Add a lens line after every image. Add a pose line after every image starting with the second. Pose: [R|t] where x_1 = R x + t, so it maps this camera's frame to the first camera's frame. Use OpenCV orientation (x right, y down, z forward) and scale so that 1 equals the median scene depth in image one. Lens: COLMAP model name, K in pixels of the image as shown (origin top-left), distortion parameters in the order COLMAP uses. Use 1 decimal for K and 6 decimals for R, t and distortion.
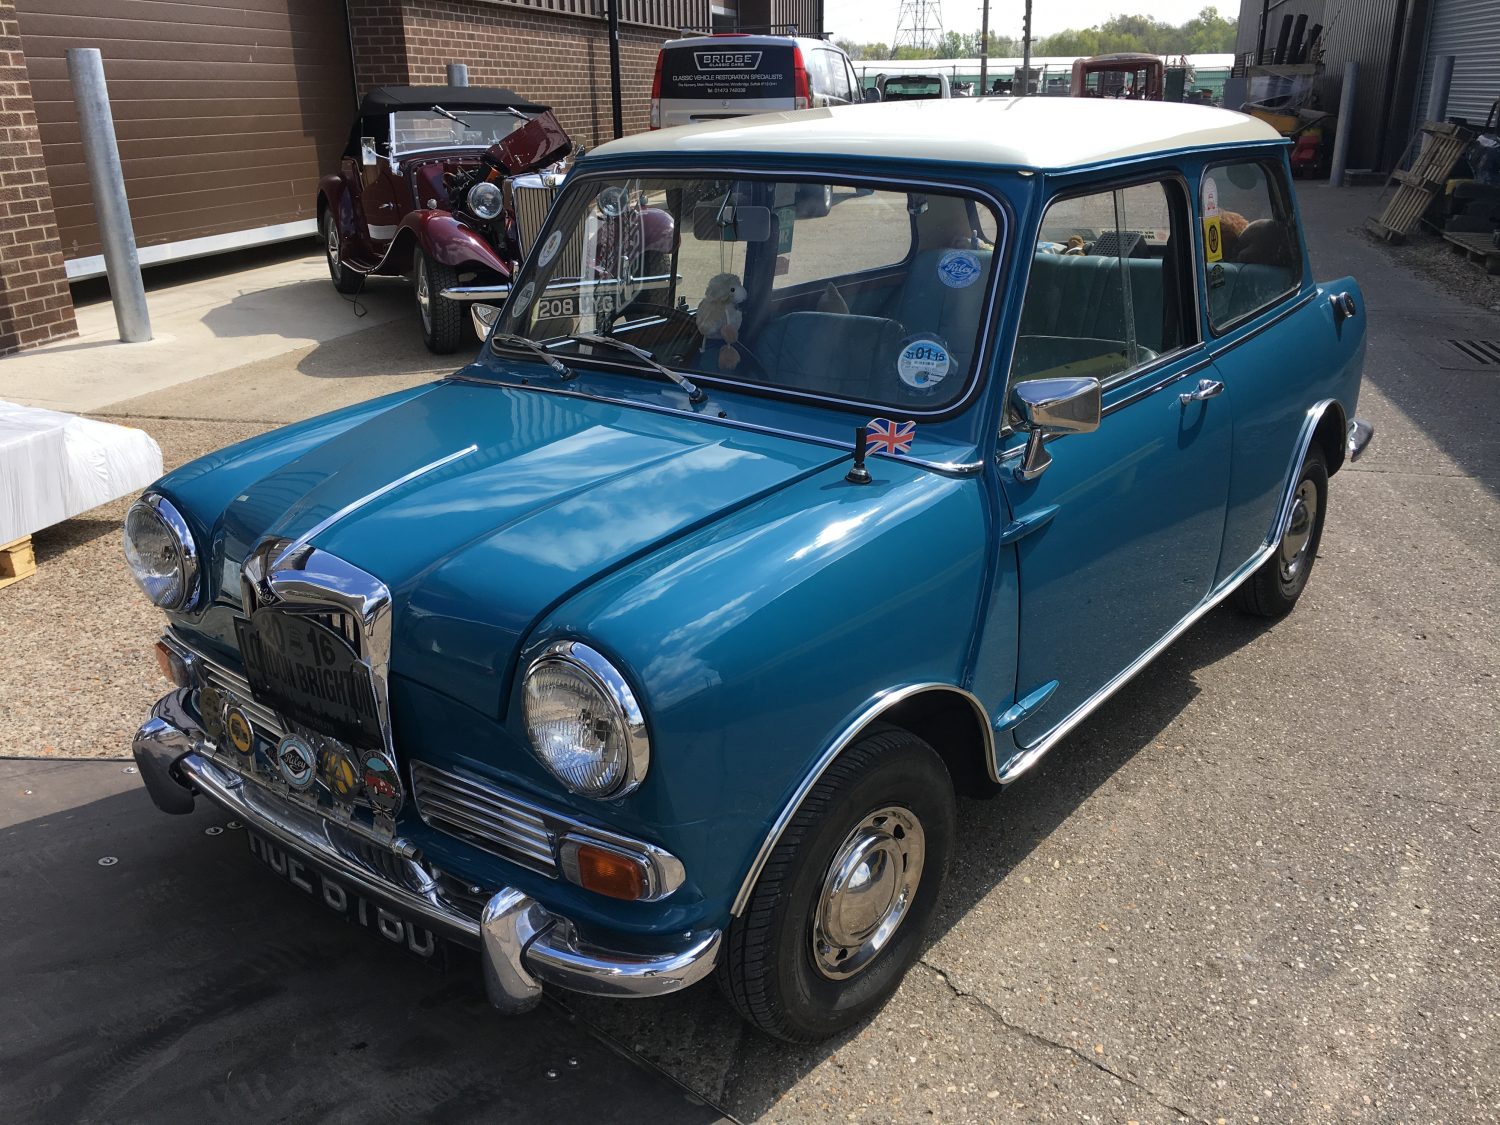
lens RADIAL K [[1314.4, 0, 752.7], [0, 1314.4, 561.2], [0, 0, 1]] dist [-0.003958, -0.000073]
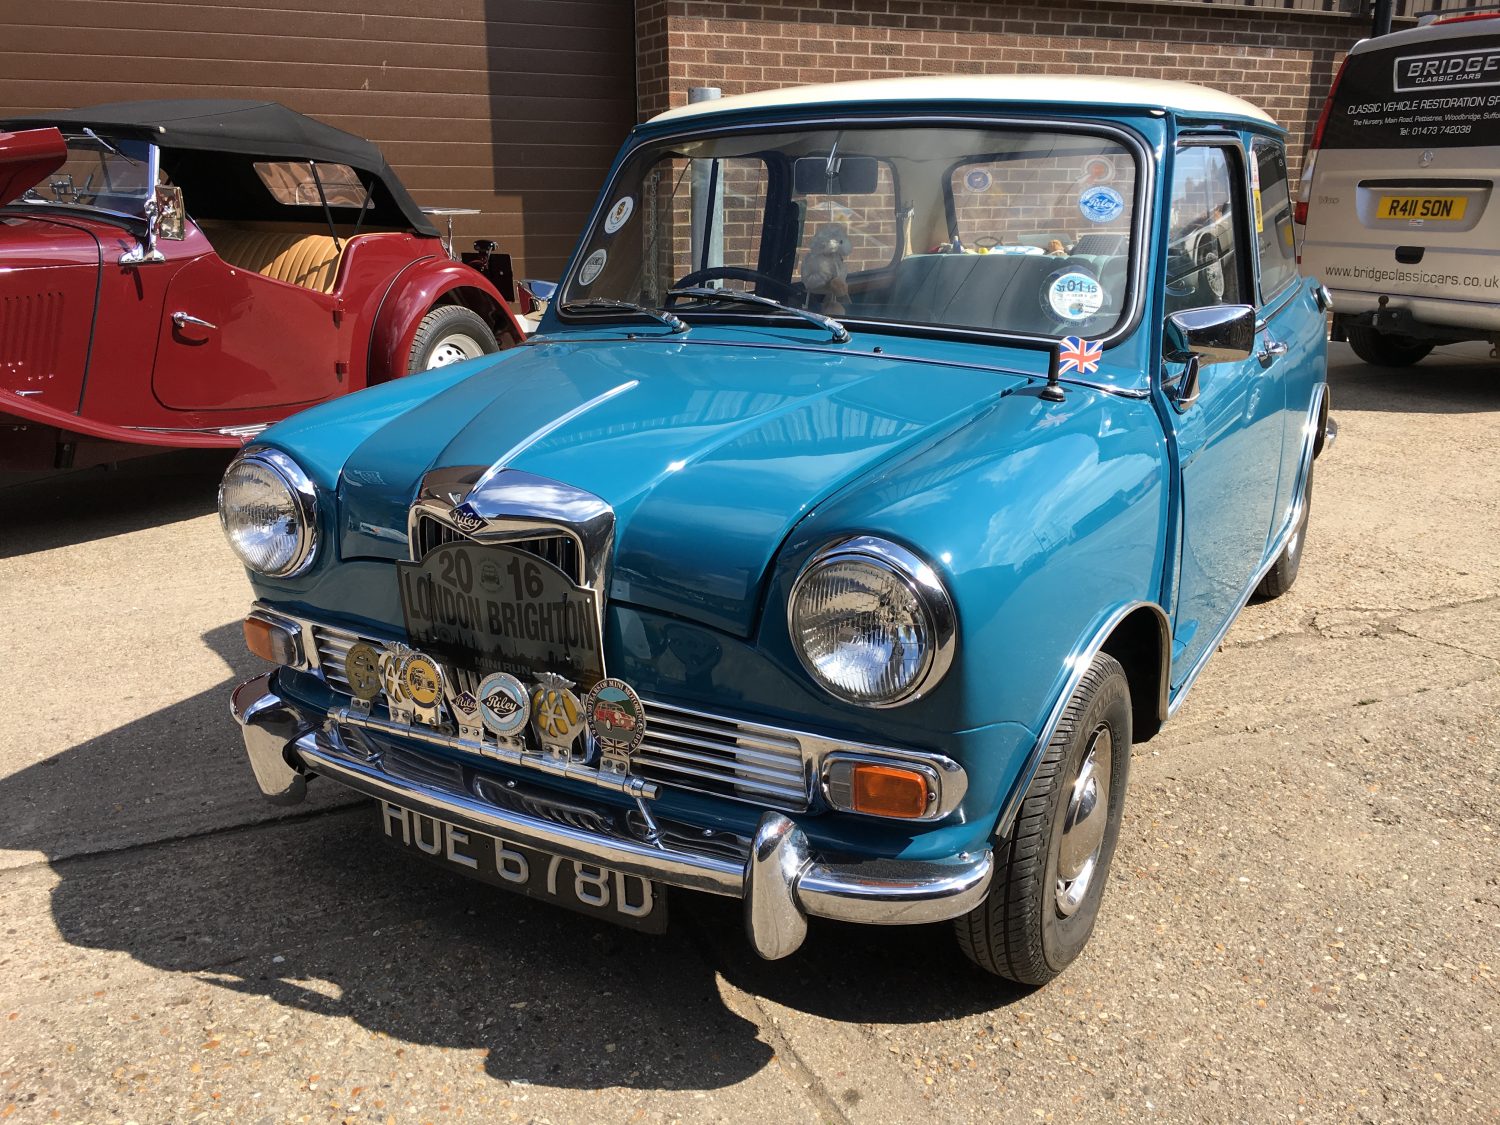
lens RADIAL K [[1314.4, 0, 750.1], [0, 1314.4, 563.6], [0, 0, 1]] dist [-0.003958, -0.000073]
pose [[0.990604, -0.033517, 0.132593, -0.276284], [0.041296, 0.997556, -0.056360, 0.106487], [-0.130380, 0.061306, 0.989567, 0.067922]]
